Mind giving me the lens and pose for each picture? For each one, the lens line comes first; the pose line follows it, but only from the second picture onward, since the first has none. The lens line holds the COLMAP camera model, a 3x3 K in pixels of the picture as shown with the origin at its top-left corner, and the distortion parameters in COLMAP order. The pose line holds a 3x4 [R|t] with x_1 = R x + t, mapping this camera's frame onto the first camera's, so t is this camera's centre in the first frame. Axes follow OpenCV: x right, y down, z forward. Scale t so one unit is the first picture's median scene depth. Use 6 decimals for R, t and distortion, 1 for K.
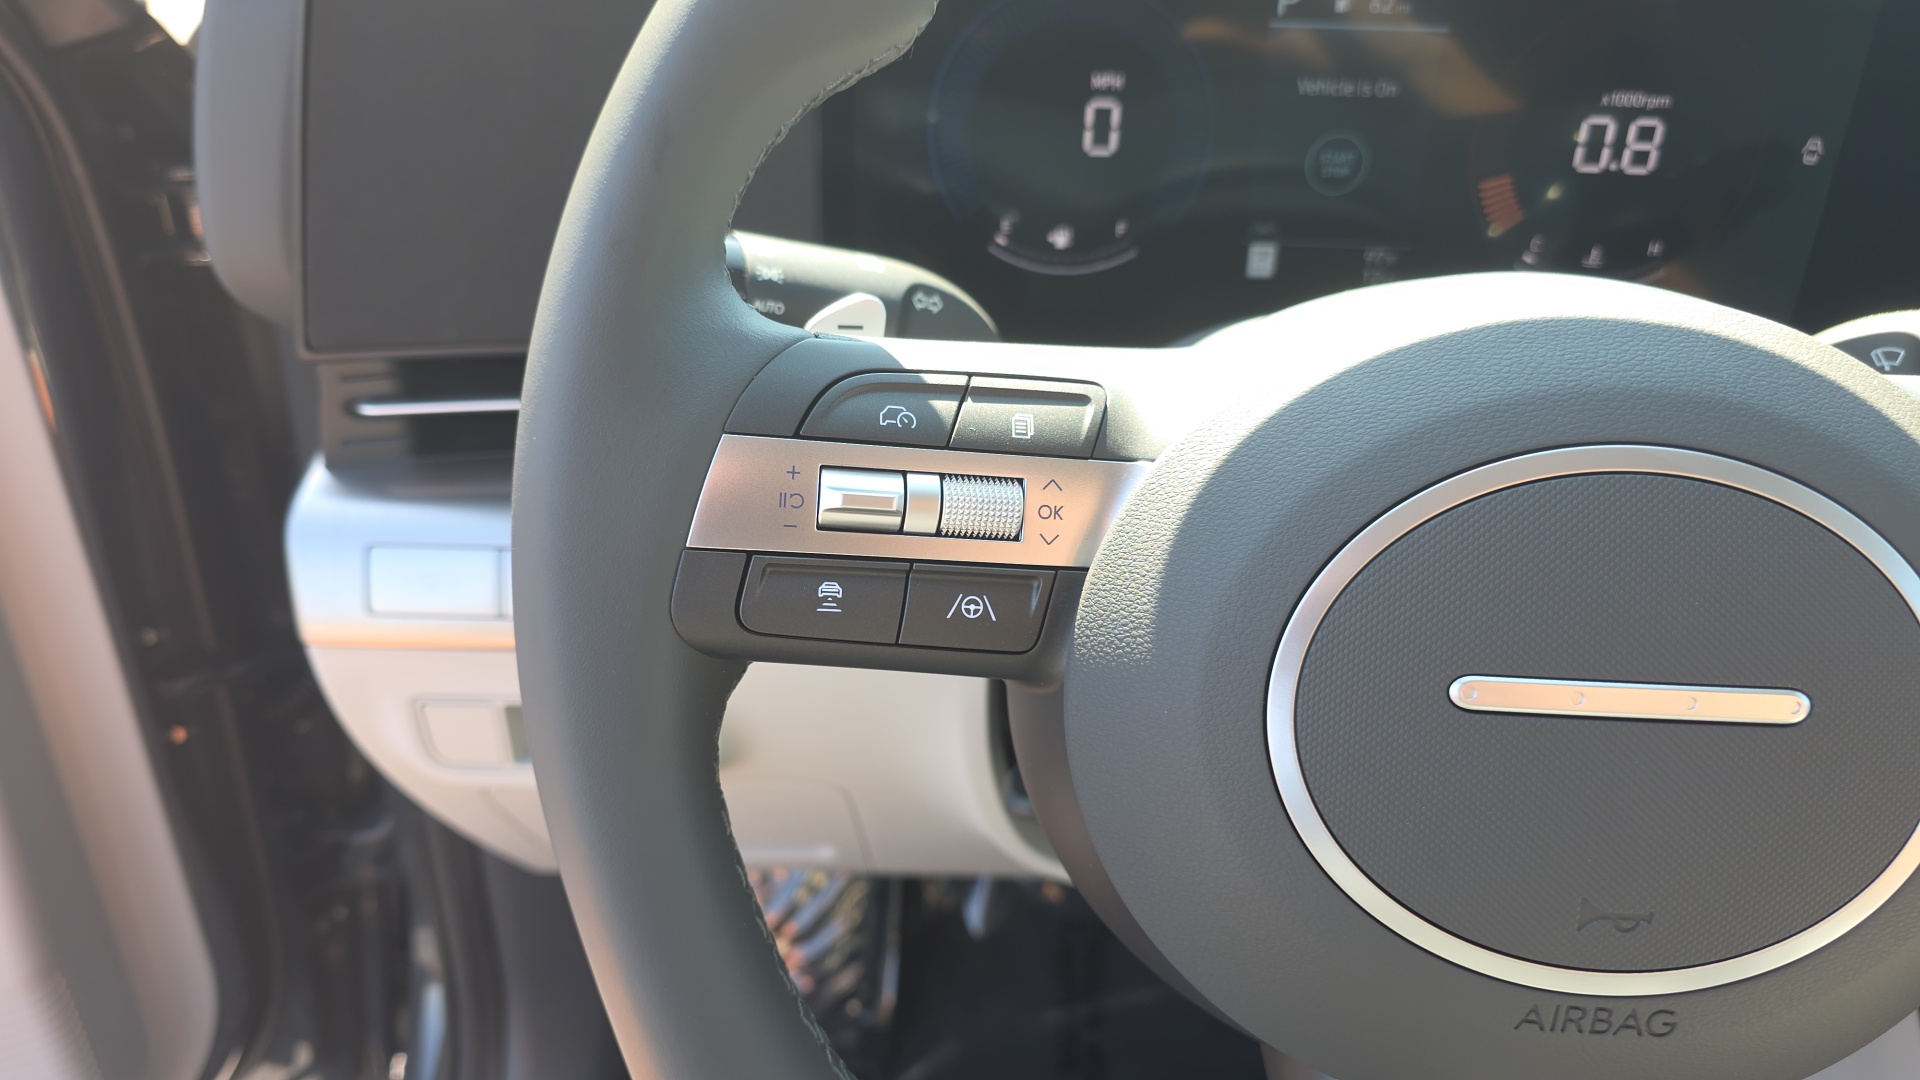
lens RADIAL K [[1315.3, 0, 918.3], [0, 1315.3, 526.1], [0, 0, 1]] dist [0.042454, -0.044161]
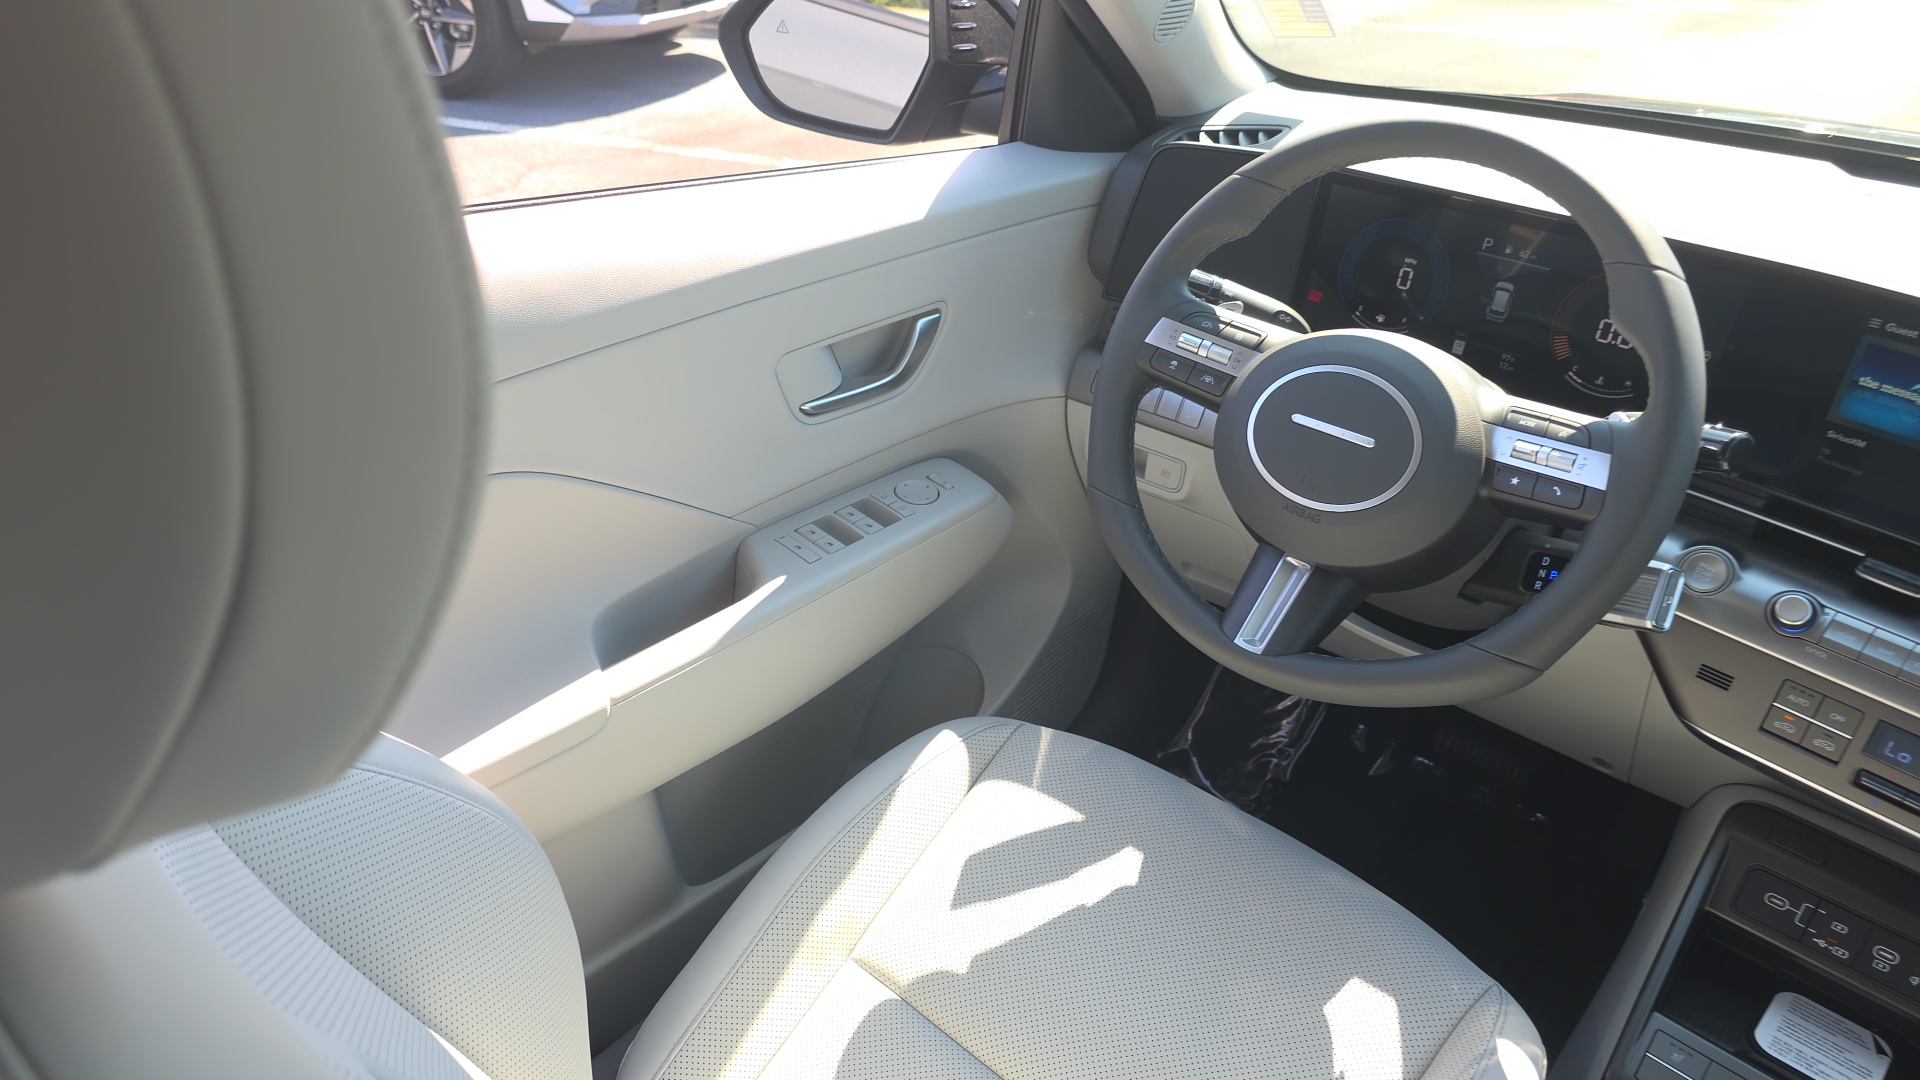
lens RADIAL K [[1328.7, 0, 943.4], [0, 1328.7, 554.7], [0, 0, 1]] dist [0.042459, -0.042174]
pose [[0.775756, 0.330213, -0.537737, 1.007674], [-0.350891, 0.933992, 0.067338, 0.326865], [0.524478, 0.136449, 0.840419, -1.526323]]
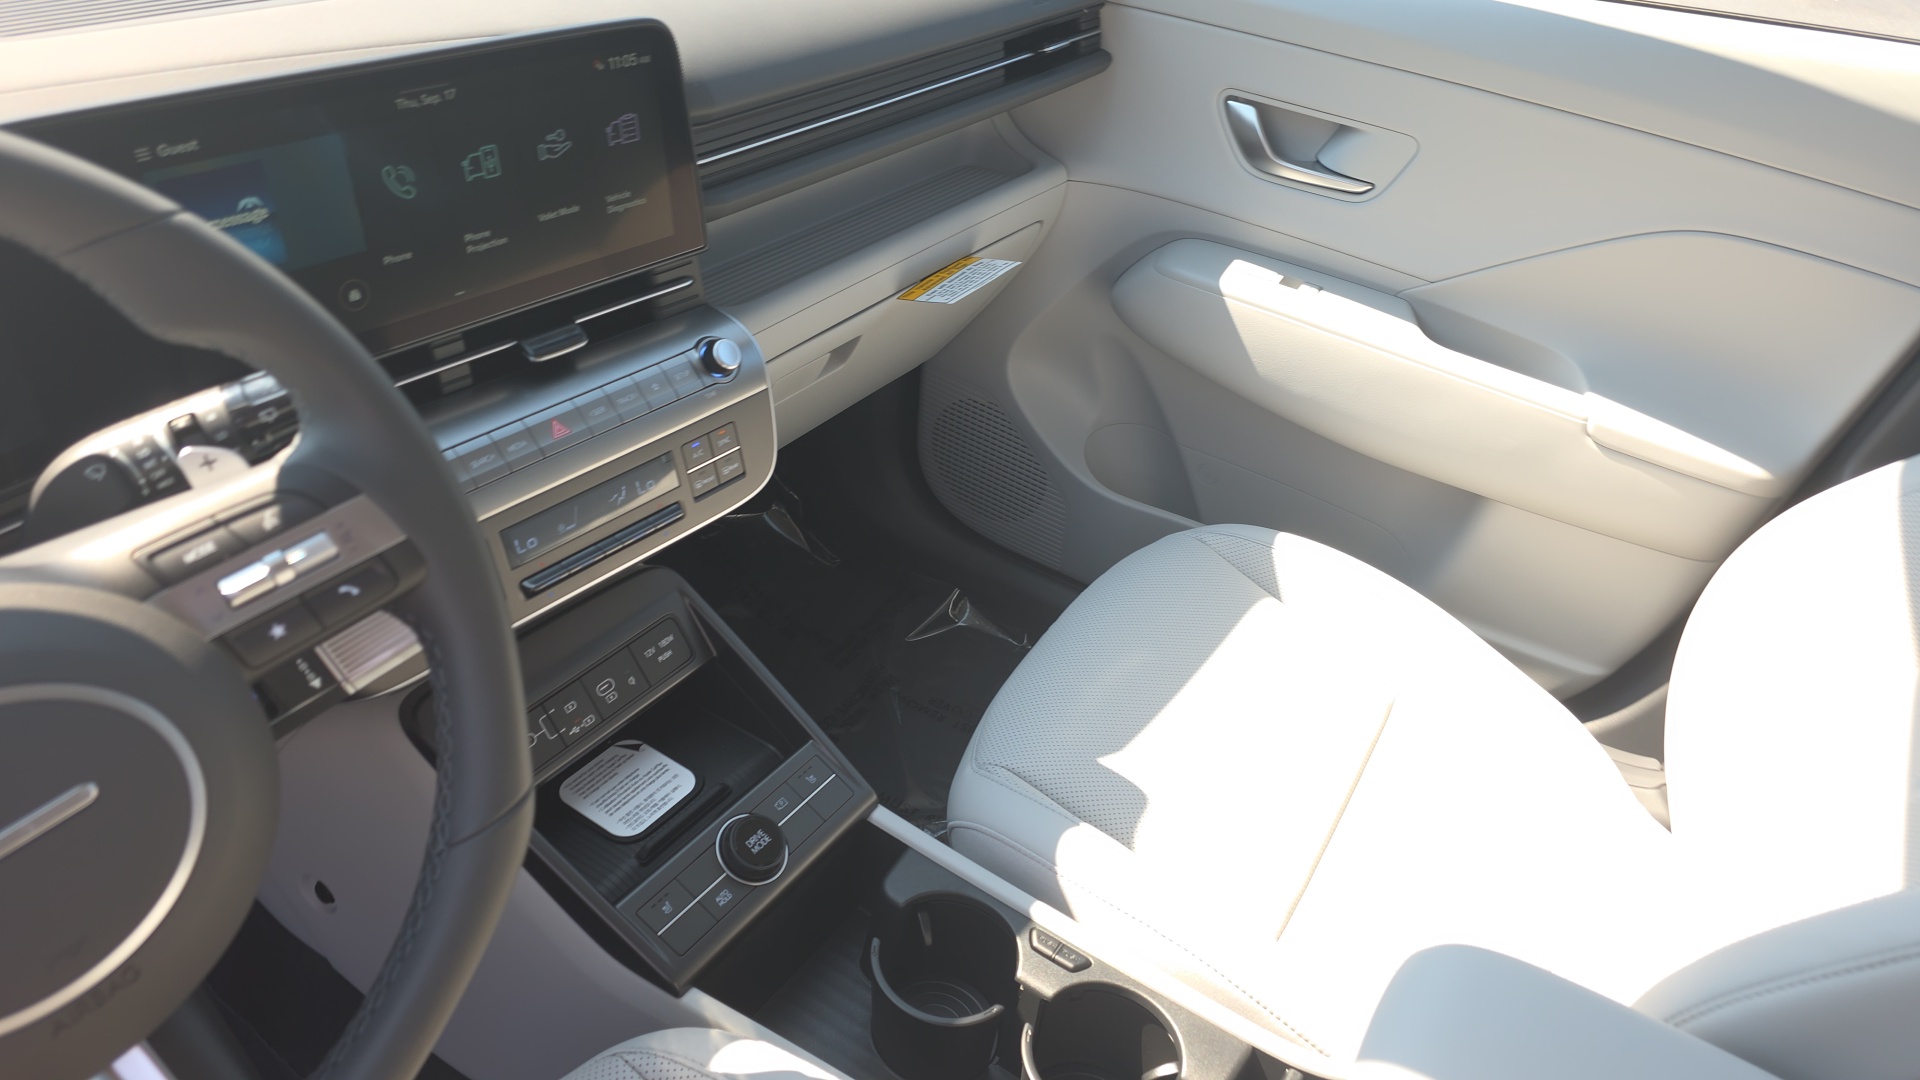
lens RADIAL K [[1309.5, 0, 936.1], [0, 1309.5, 568.8], [0, 0, 1]] dist [0.056220, -0.029116]
pose [[0.477833, -0.497241, 0.724173, 0.031748], [0.370323, 0.861565, 0.347227, -0.172956], [-0.796578, 0.102261, 0.595824, -0.557466]]
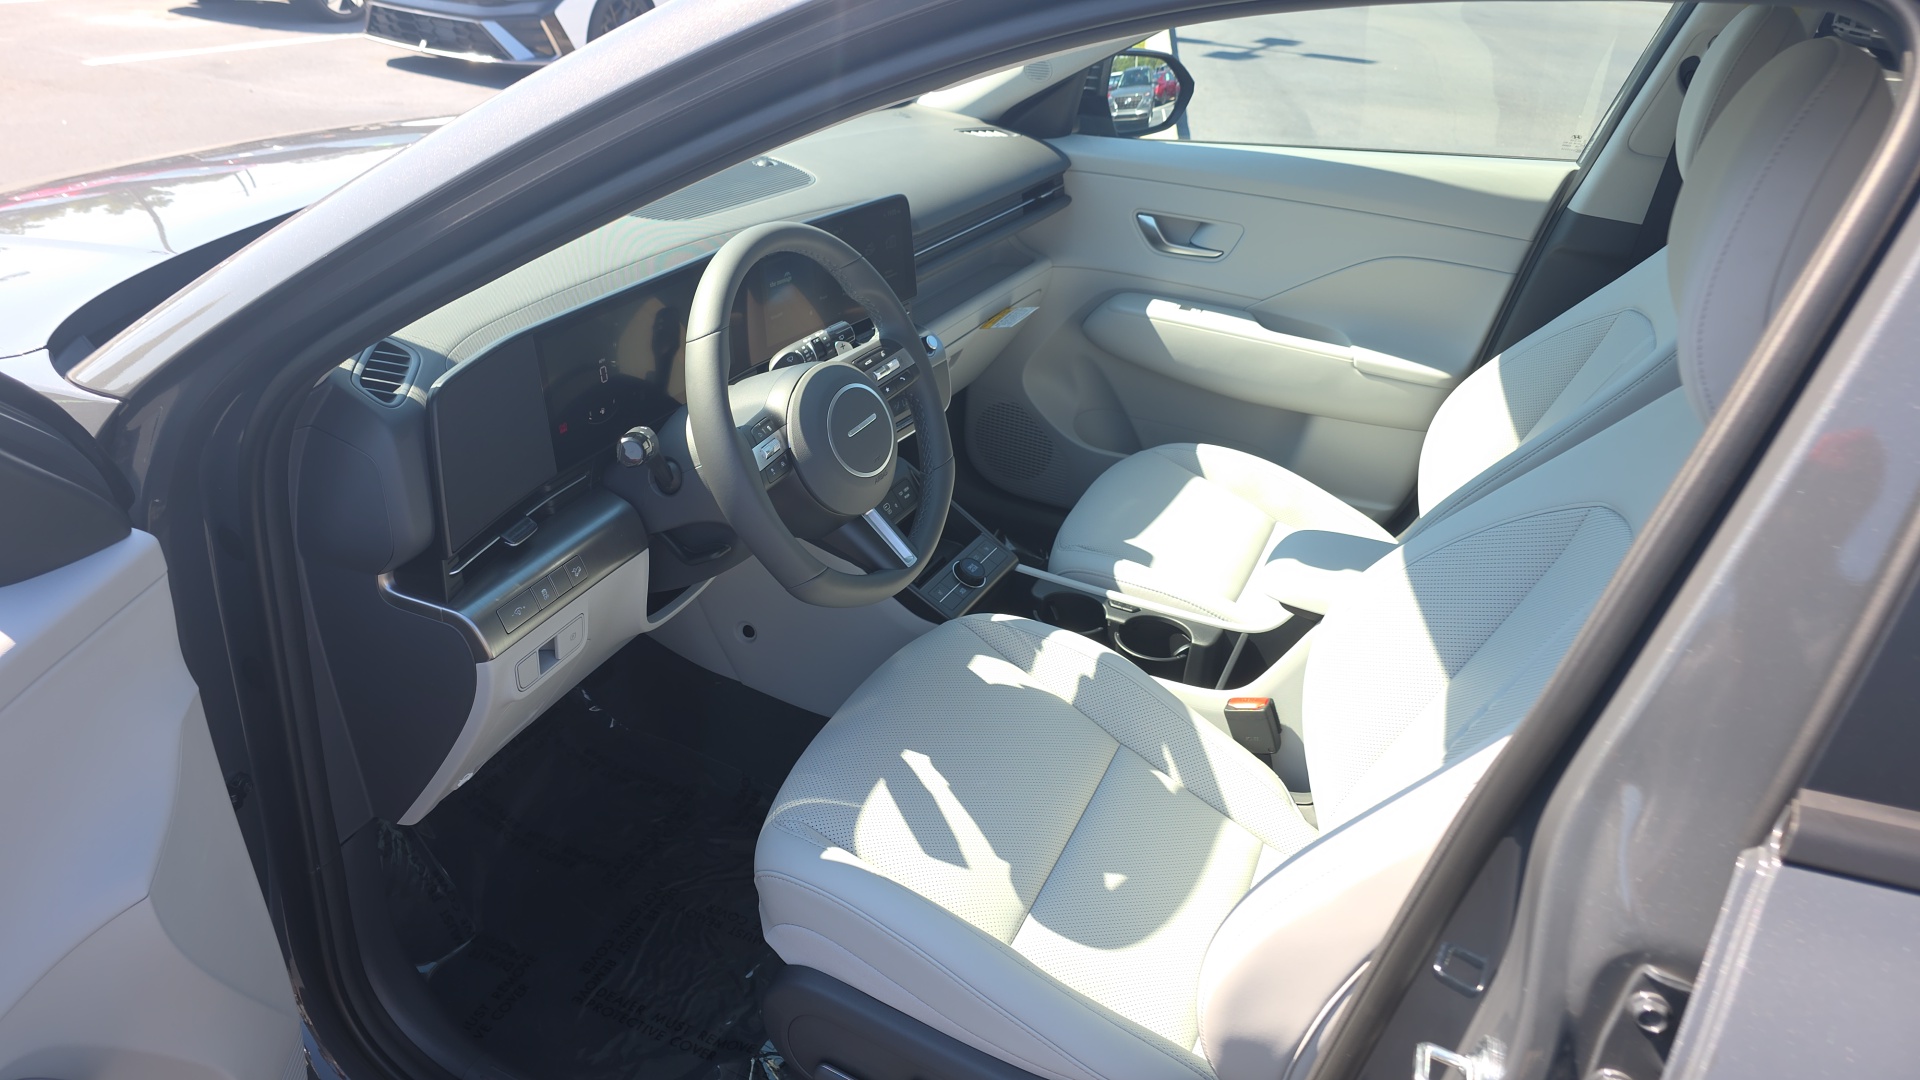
lens RADIAL K [[1263.4, 0, 865.6], [0, 1263.4, 545.3], [0, 0, 1]] dist [0.019183, -0.000909]
pose [[0.418642, -0.443879, 0.792282, -2.215006], [0.449619, 0.859292, 0.243843, -0.415544], [-0.789038, 0.254142, 0.559312, -1.108869]]
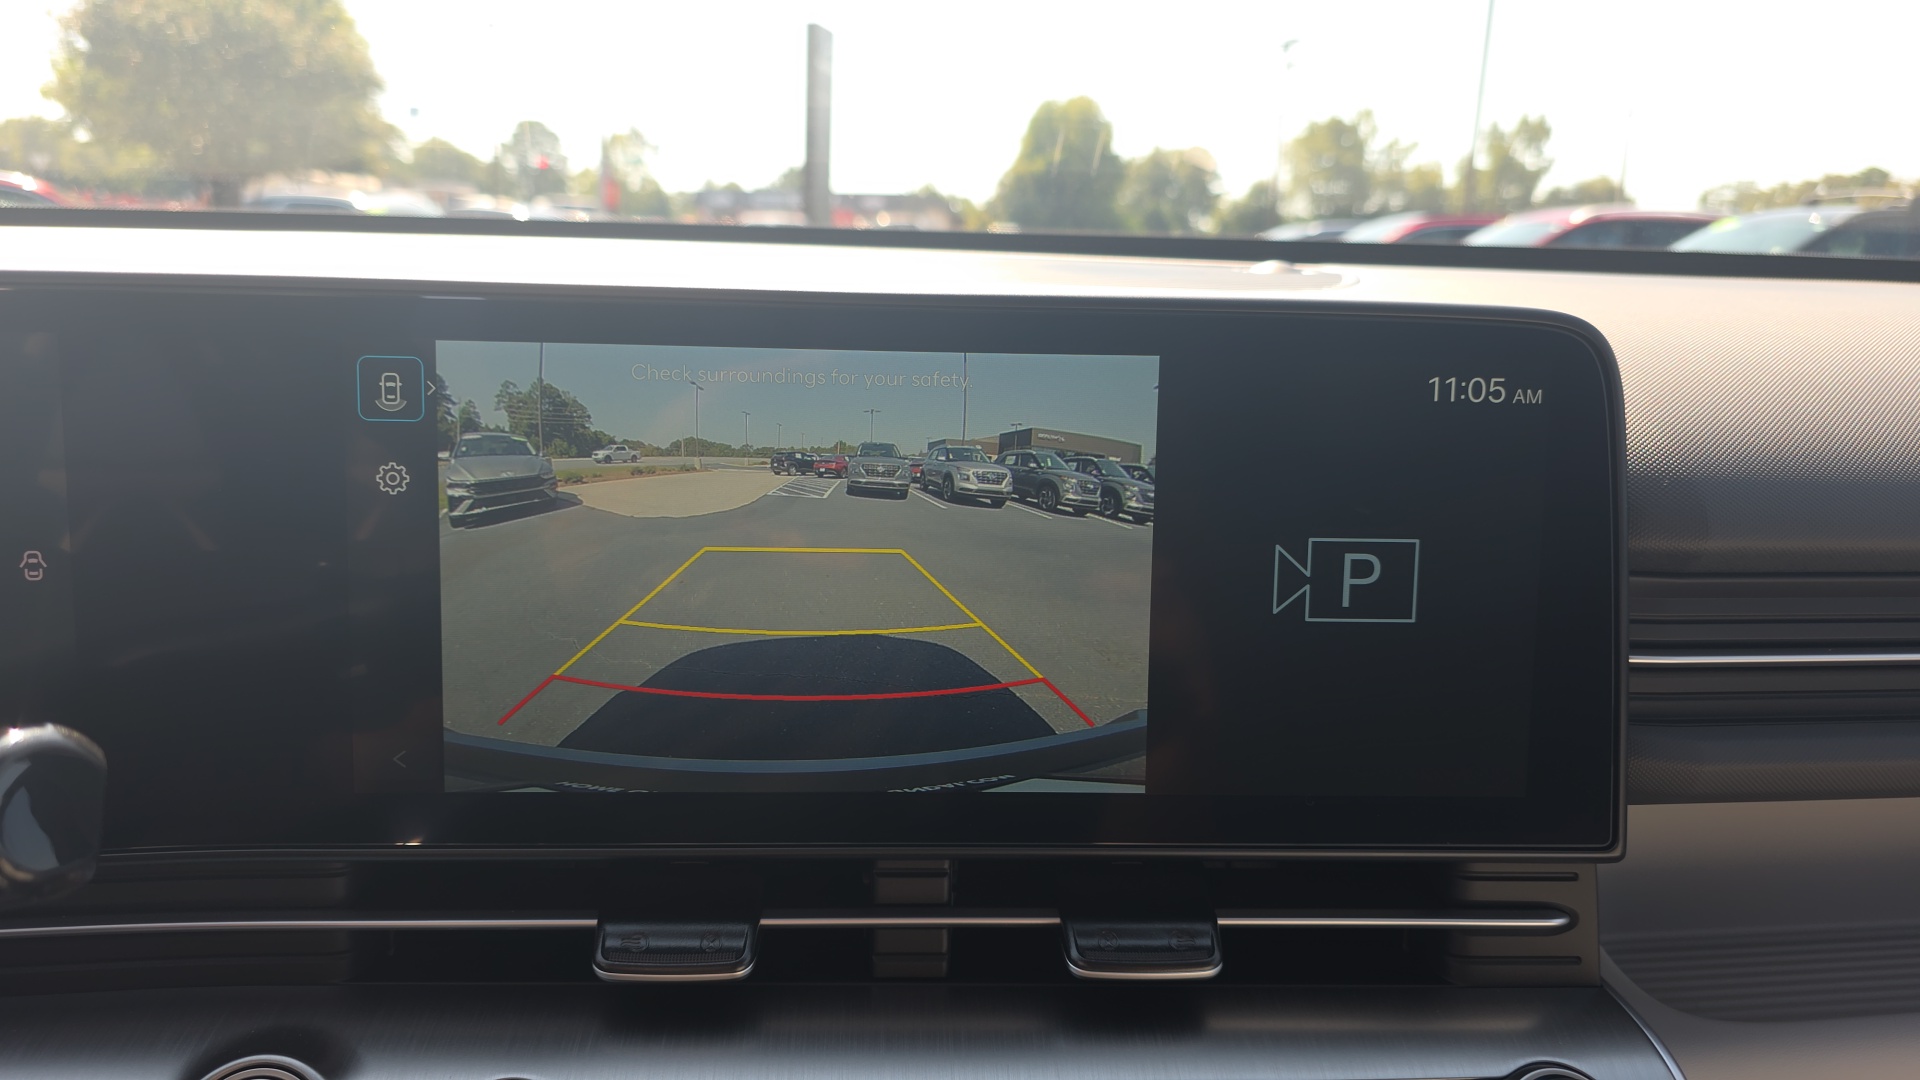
lens RADIAL K [[1315.3, 0, 949.6], [0, 1315.3, 573.3], [0, 0, 1]] dist [0.042454, -0.044161]
pose [[0.975246, -0.047890, 0.215873, 1.044020], [0.110262, 0.951554, -0.287032, 0.007454], [-0.191669, 0.303729, 0.933280, 0.167436]]
